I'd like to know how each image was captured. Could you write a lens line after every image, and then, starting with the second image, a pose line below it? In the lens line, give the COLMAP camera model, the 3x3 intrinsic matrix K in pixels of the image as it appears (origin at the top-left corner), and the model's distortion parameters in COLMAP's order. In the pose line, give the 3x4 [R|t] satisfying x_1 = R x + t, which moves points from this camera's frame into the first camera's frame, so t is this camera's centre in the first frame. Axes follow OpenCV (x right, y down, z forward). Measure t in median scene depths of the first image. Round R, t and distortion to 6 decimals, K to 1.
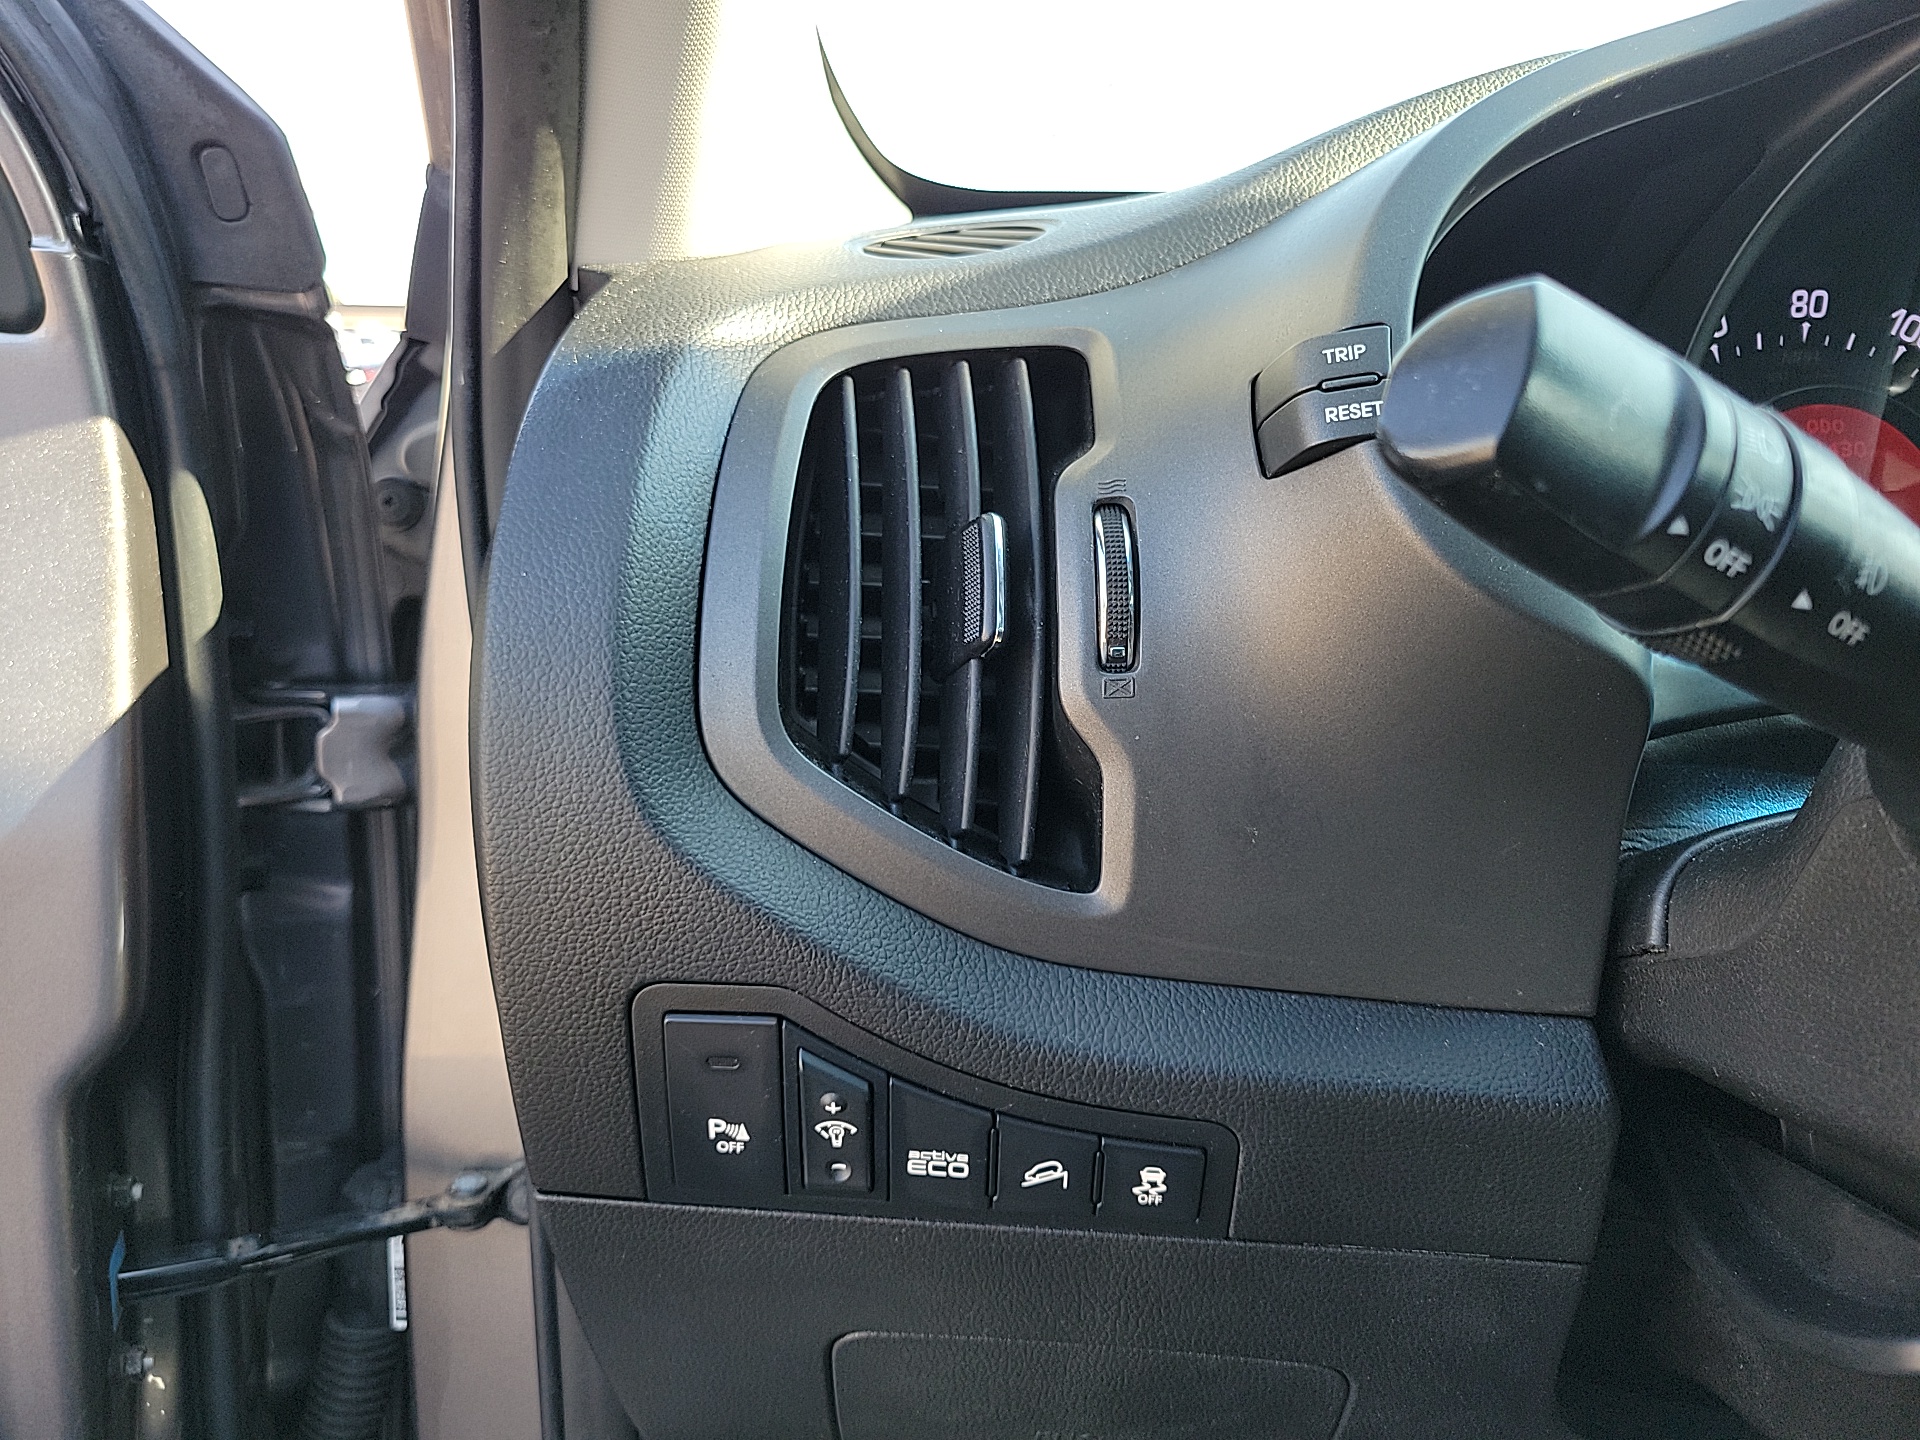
lens RADIAL K [[1463.3, 0, 953.1], [0, 1463.3, 723.3], [0, 0, 1]] dist [0.035783, -0.028875]
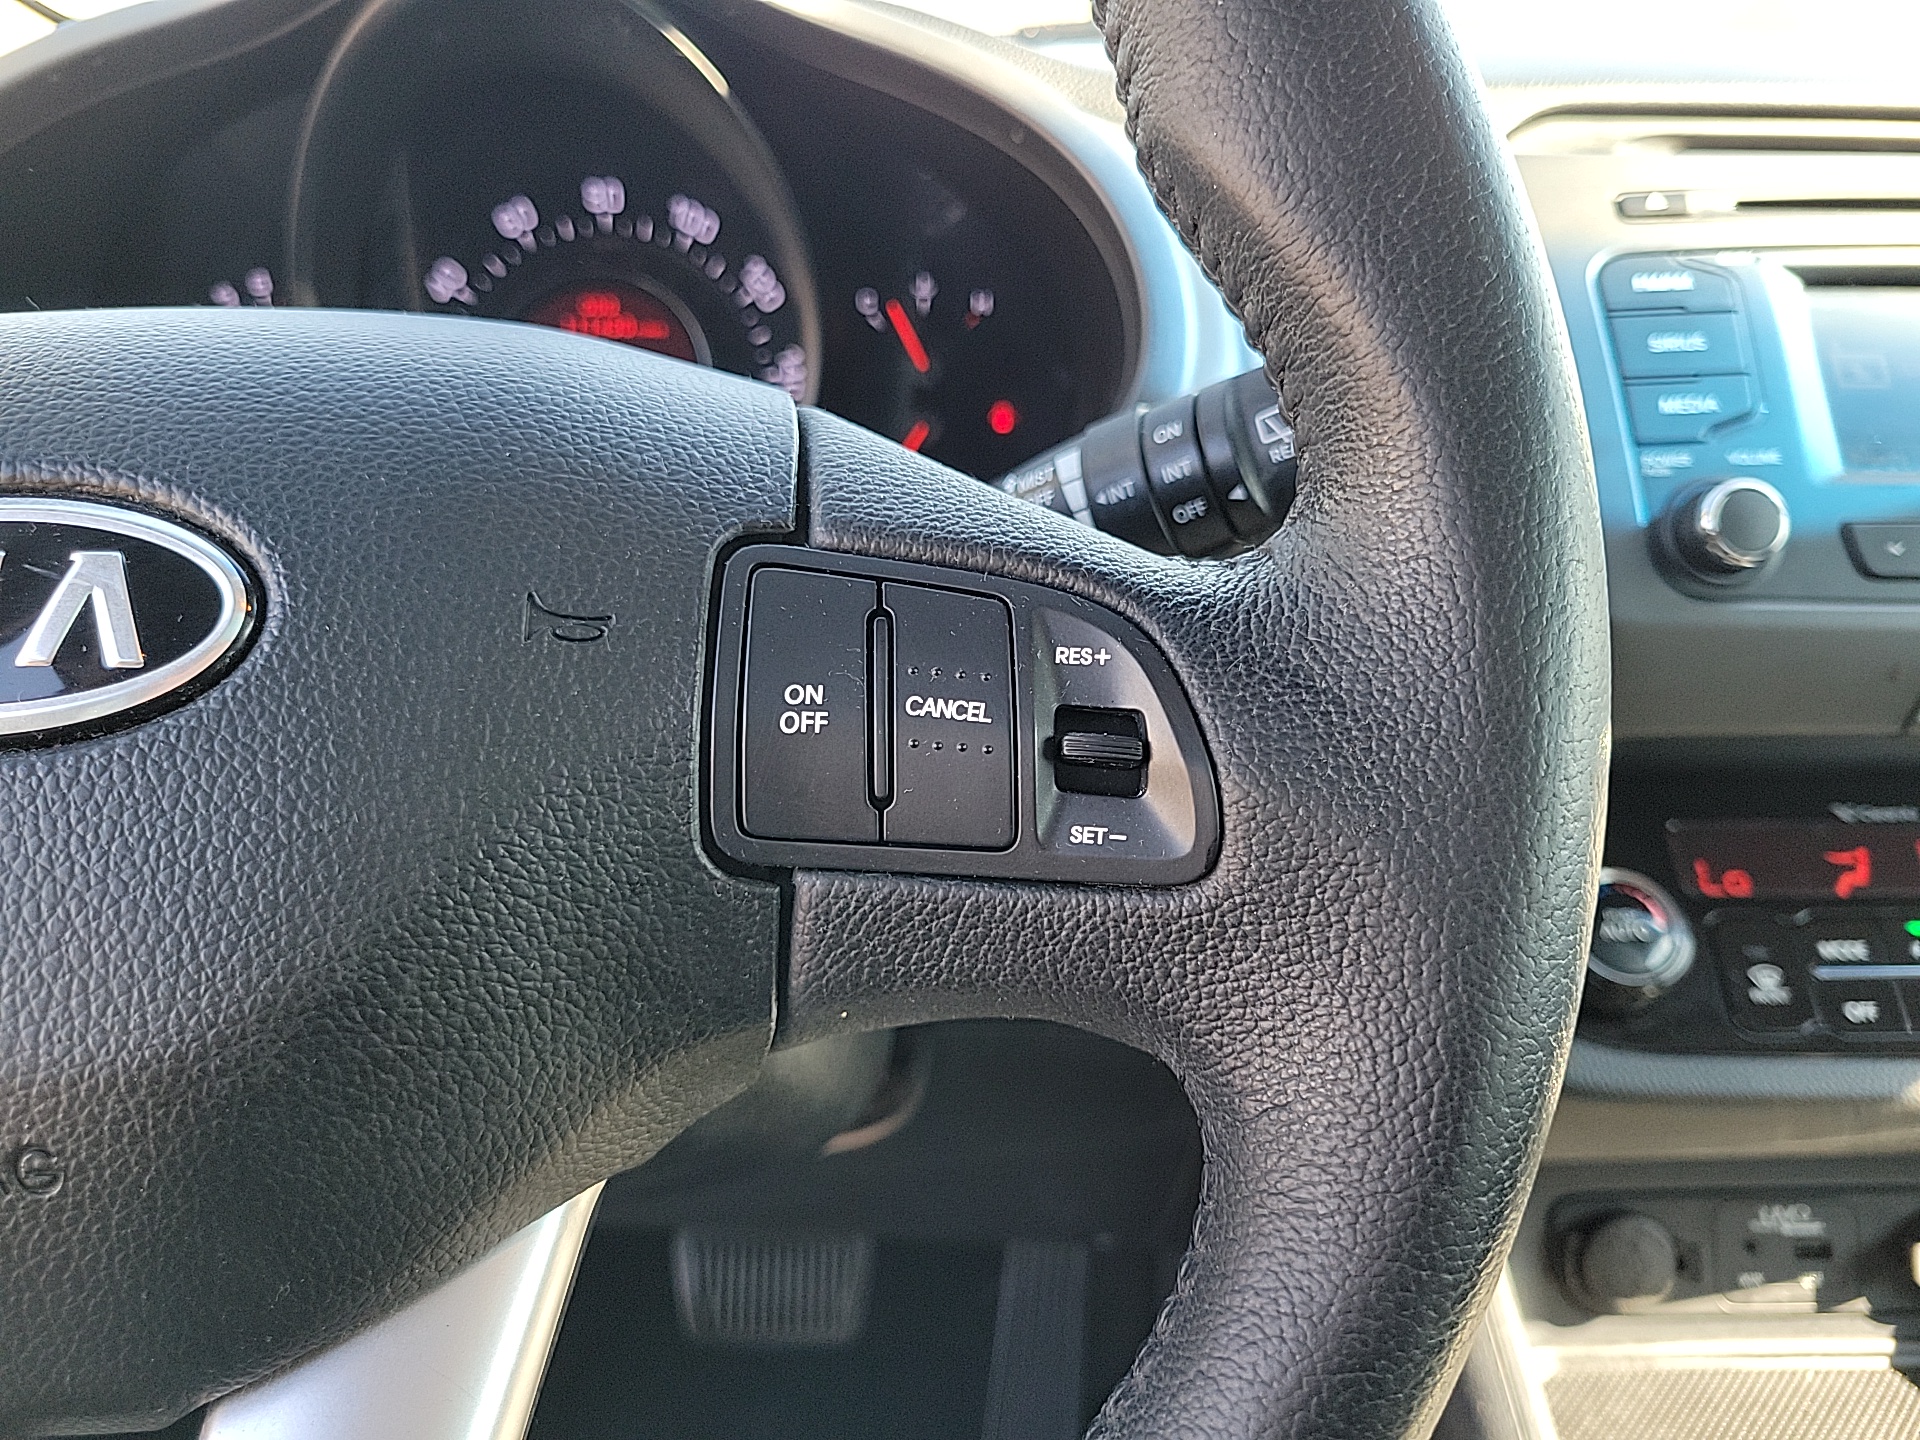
lens RADIAL K [[1463.3, 0, 961.9], [0, 1463.3, 712.1], [0, 0, 1]] dist [0.035783, -0.028875]
pose [[0.999973, -0.002095, 0.007068, 0.852783], [0.001111, 0.990635, 0.136532, -0.040484], [-0.007288, -0.136521, 0.990610, -0.208408]]
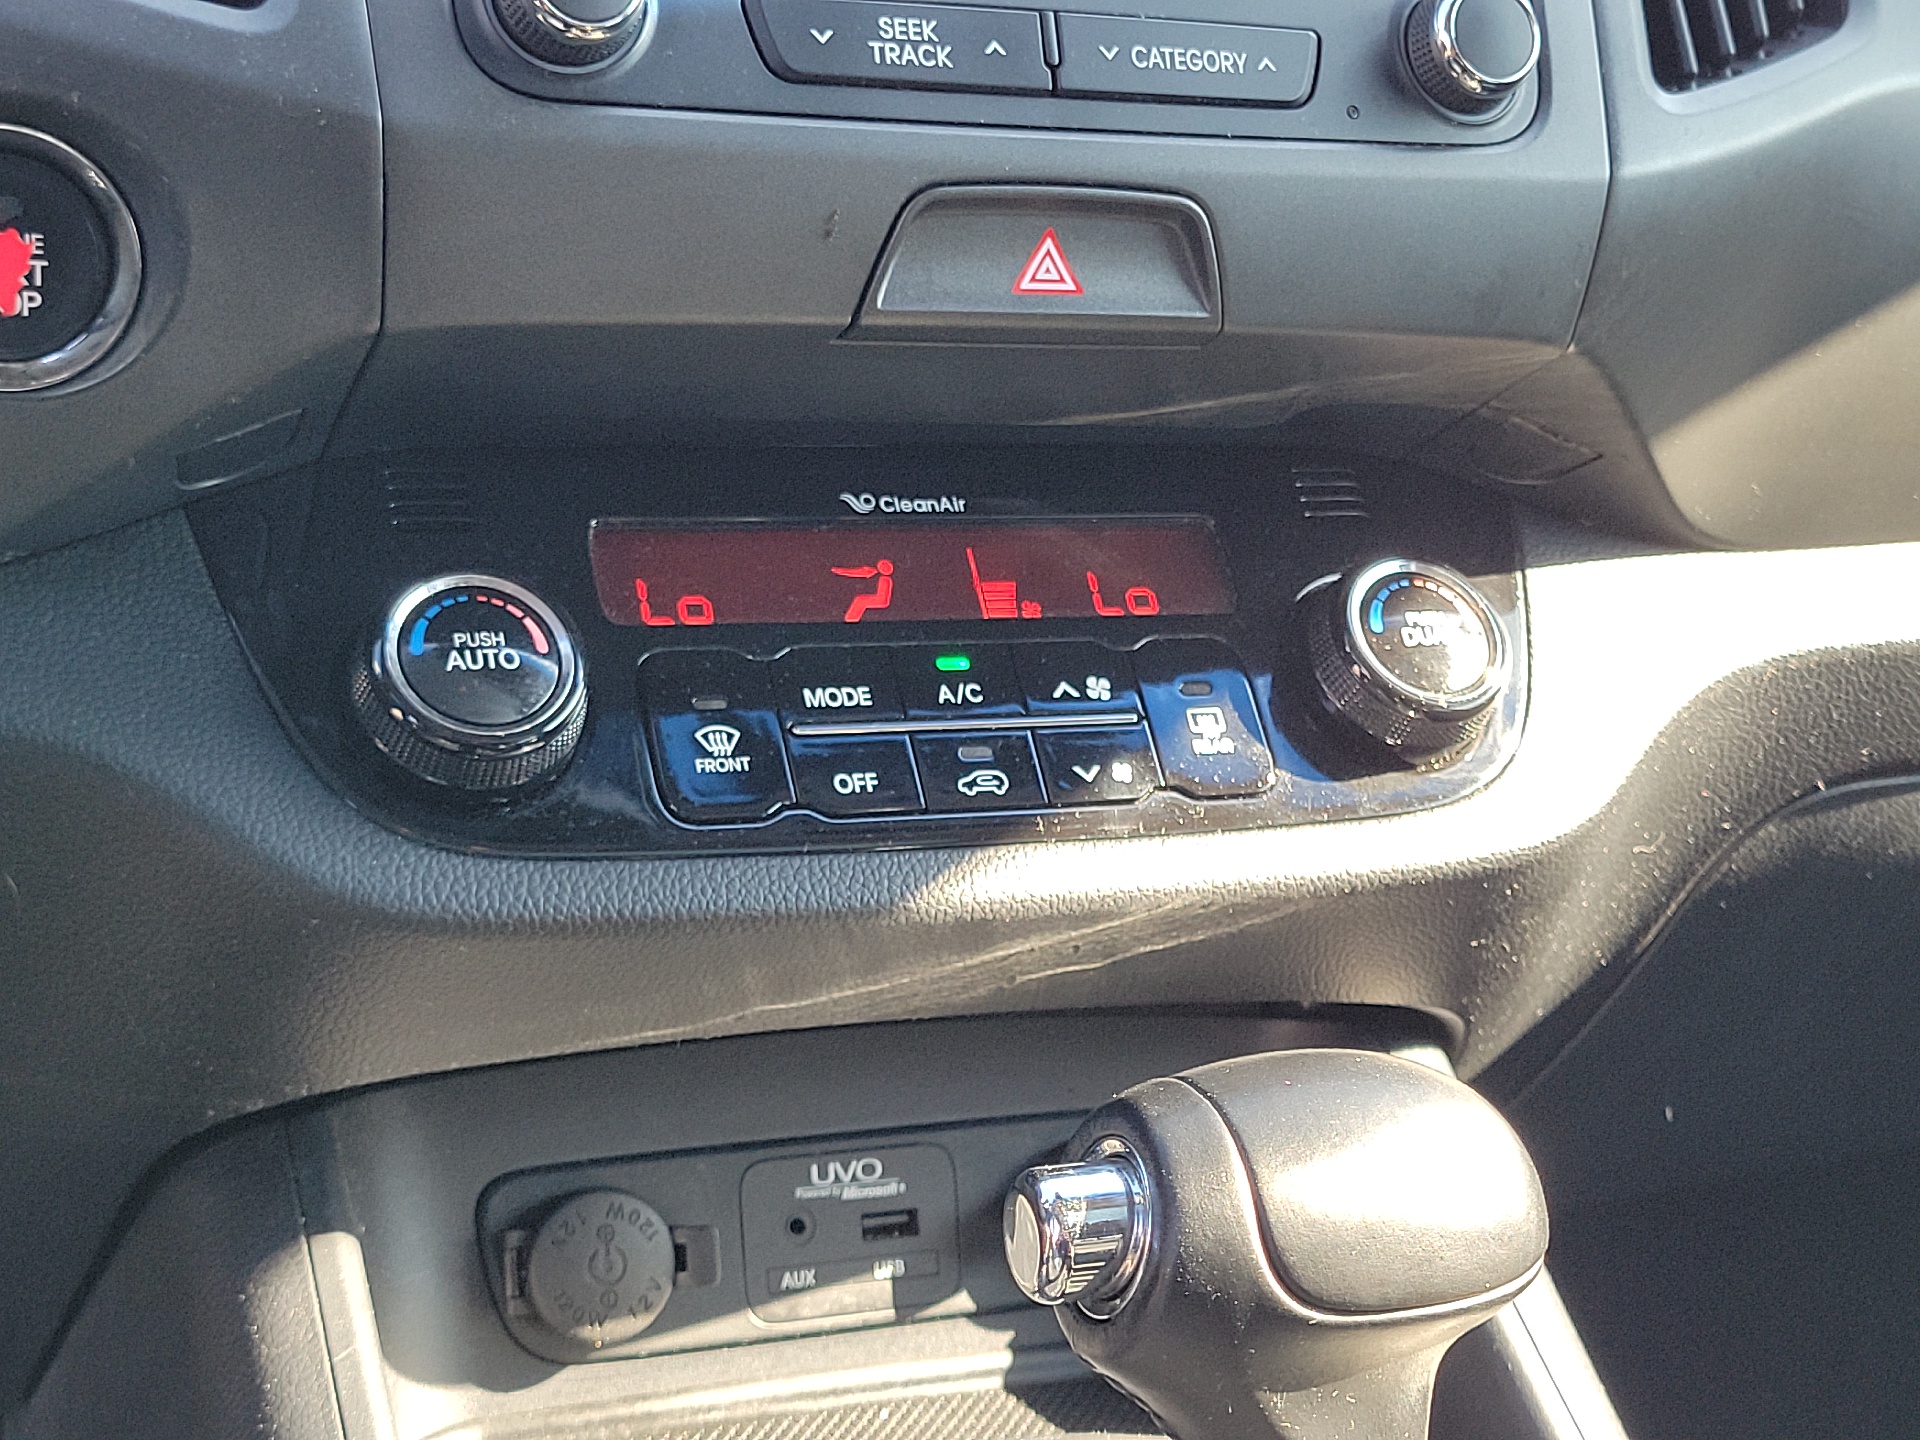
lens RADIAL K [[2796.1, 0, 919.4], [0, 2796.1, 738.9], [0, 0, 1]] dist [0.033681, 0.000000]
pose [[0.931804, -0.037517, 0.361016, 1.036739], [-0.012011, 0.990911, 0.133978, 0.102164], [-0.362762, -0.129178, 0.922885, -0.382133]]
